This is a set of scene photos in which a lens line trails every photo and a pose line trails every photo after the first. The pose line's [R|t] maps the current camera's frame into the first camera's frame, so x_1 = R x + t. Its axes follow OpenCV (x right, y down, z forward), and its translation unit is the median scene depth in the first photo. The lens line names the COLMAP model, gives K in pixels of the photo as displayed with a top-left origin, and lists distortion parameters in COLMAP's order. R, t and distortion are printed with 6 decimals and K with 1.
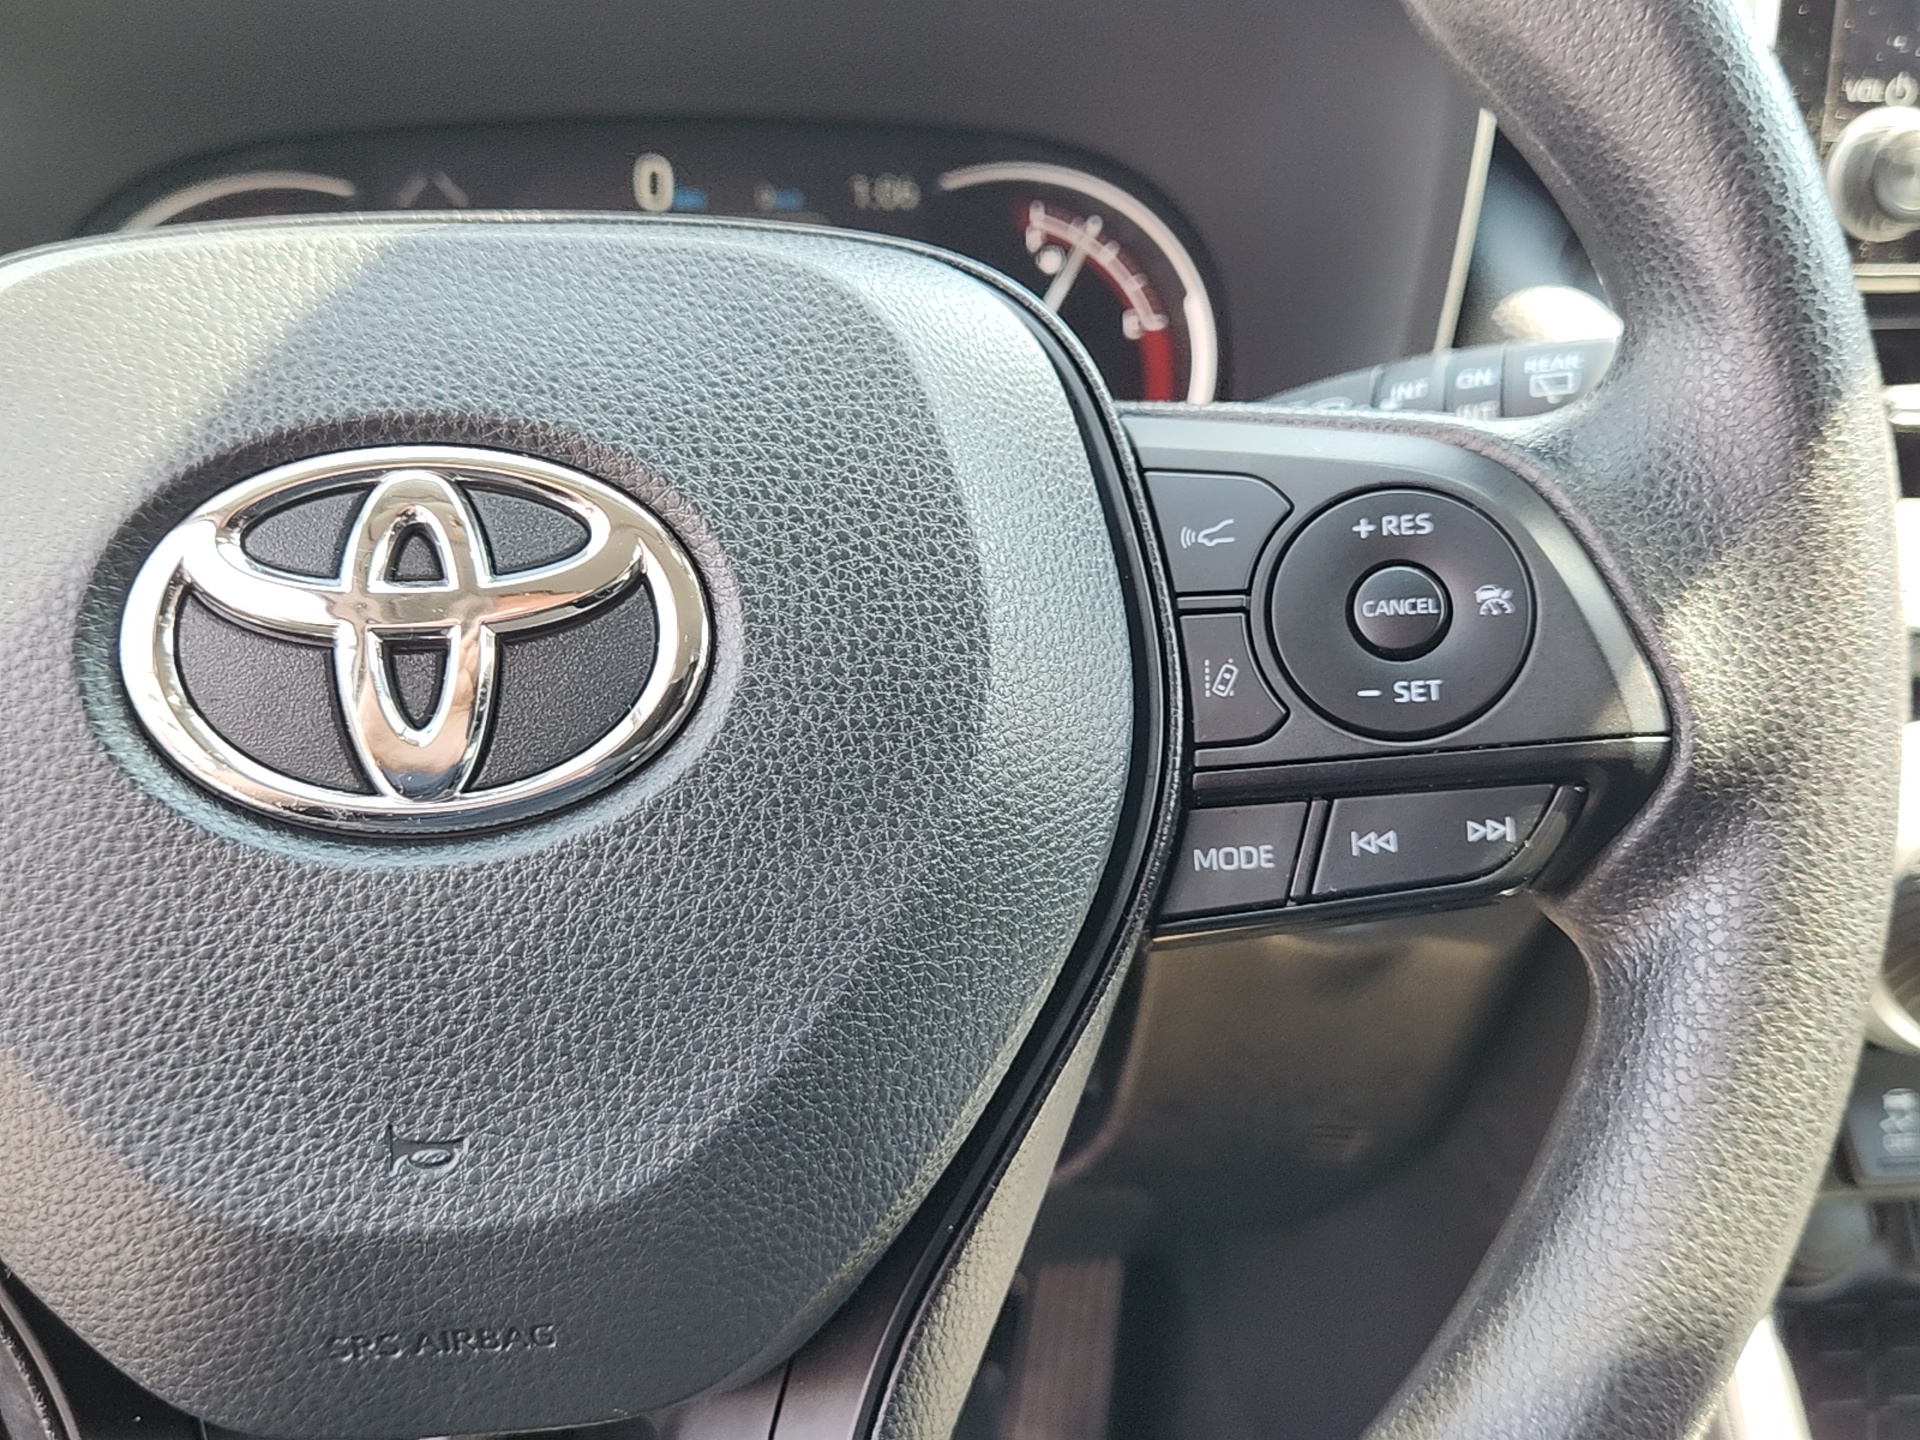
lens RADIAL K [[1793.5, 0, 957.9], [0, 1793.5, 721.2], [0, 0, 1]] dist [0.027480, 0.000000]
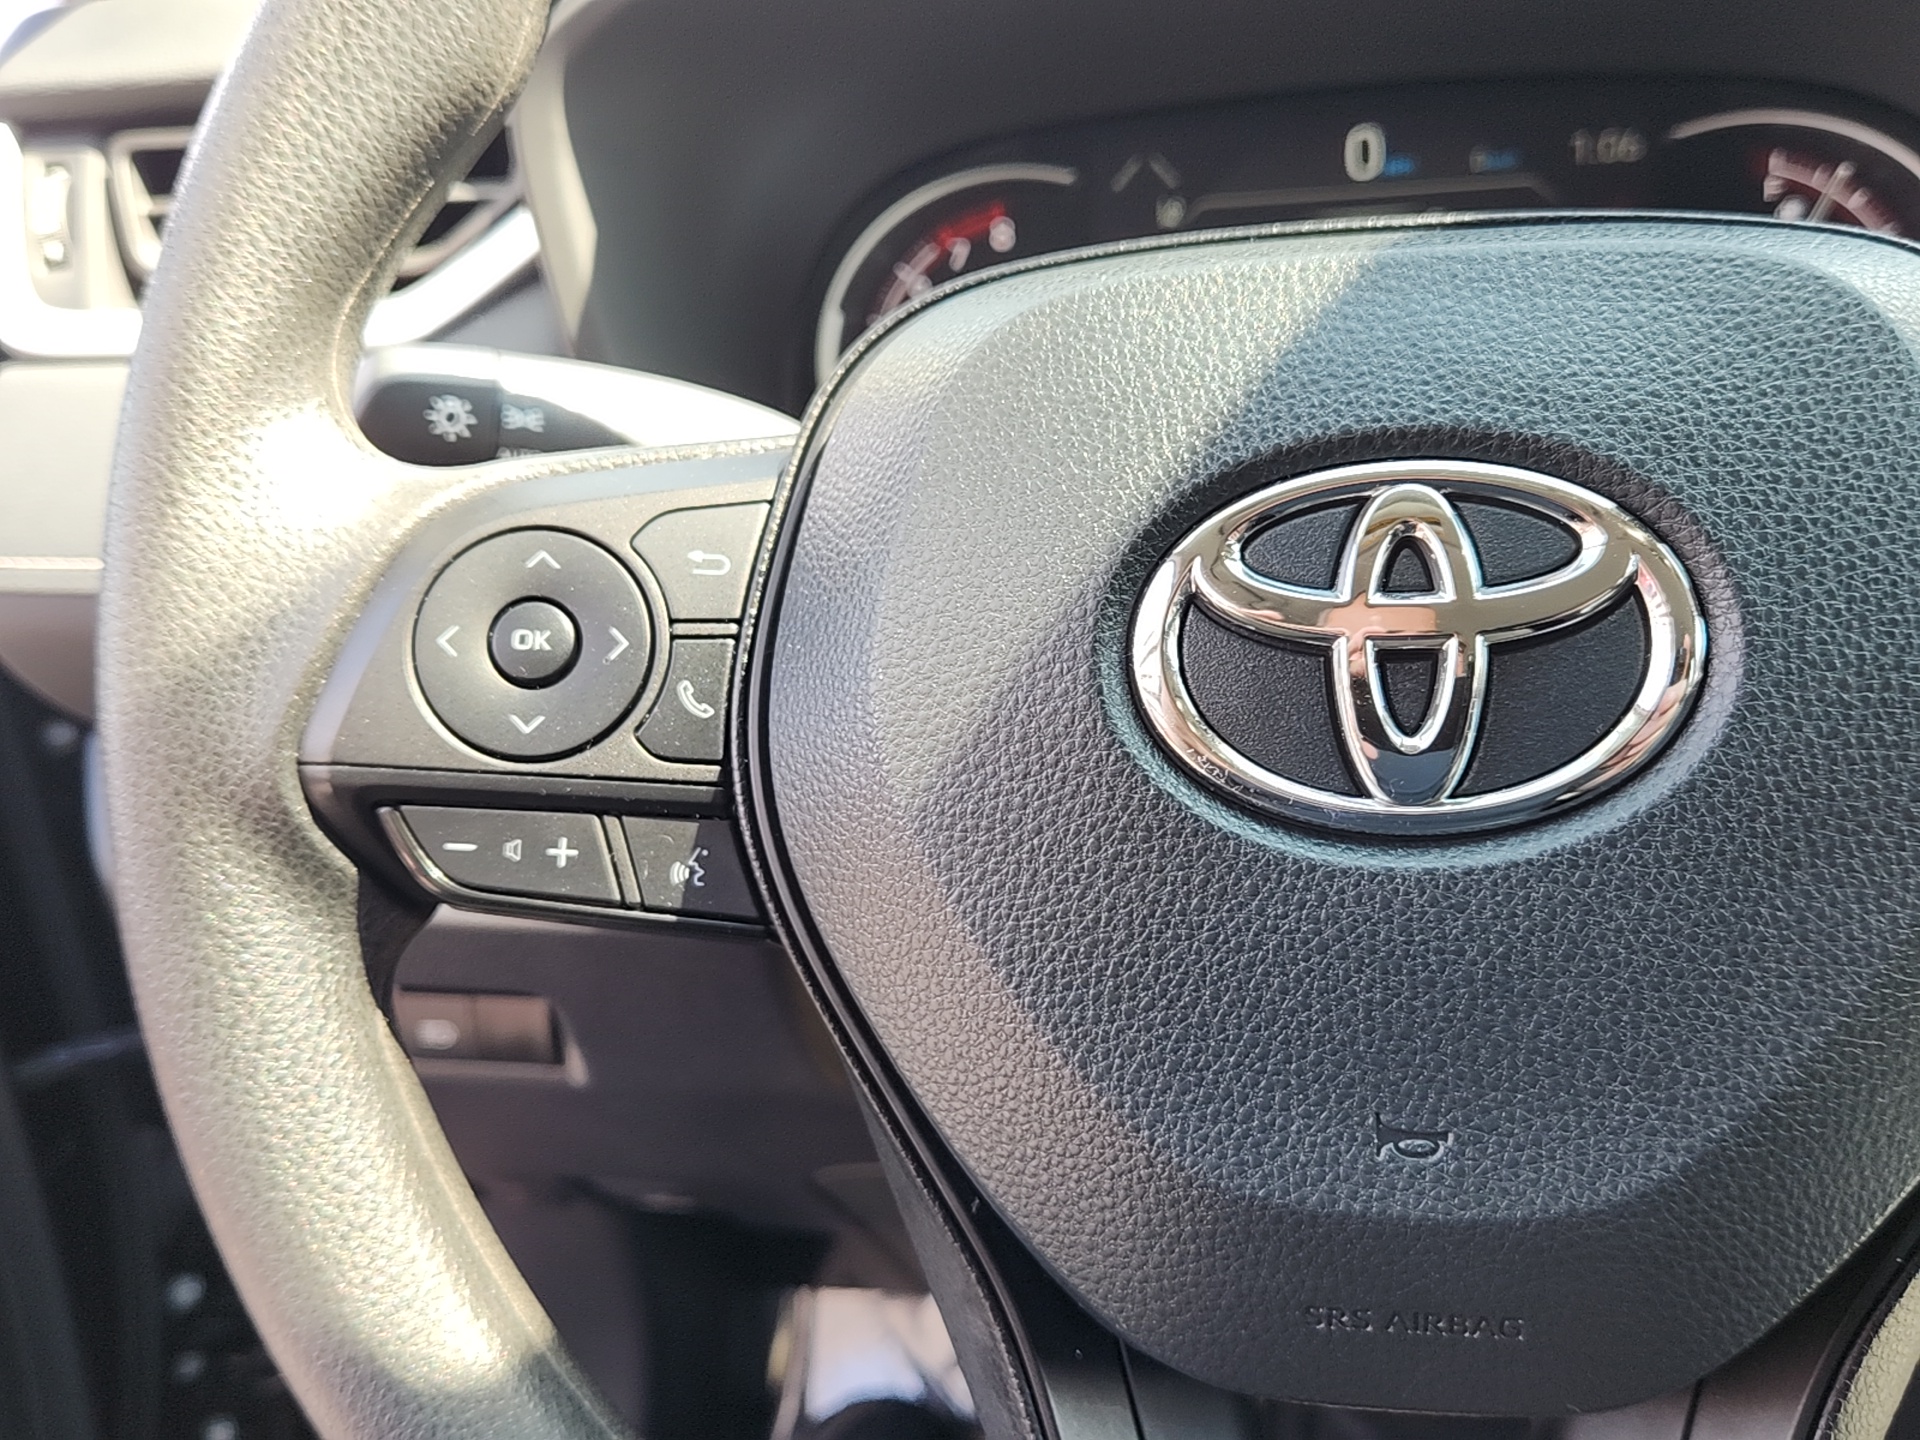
lens RADIAL K [[1793.5, 0, 963.6], [0, 1793.5, 710.8], [0, 0, 1]] dist [0.027480, 0.000000]
pose [[0.966094, 0.027031, -0.256771, -0.279910], [-0.020106, 0.999361, 0.029556, -0.034683], [0.257406, -0.023391, 0.966020, -0.064645]]
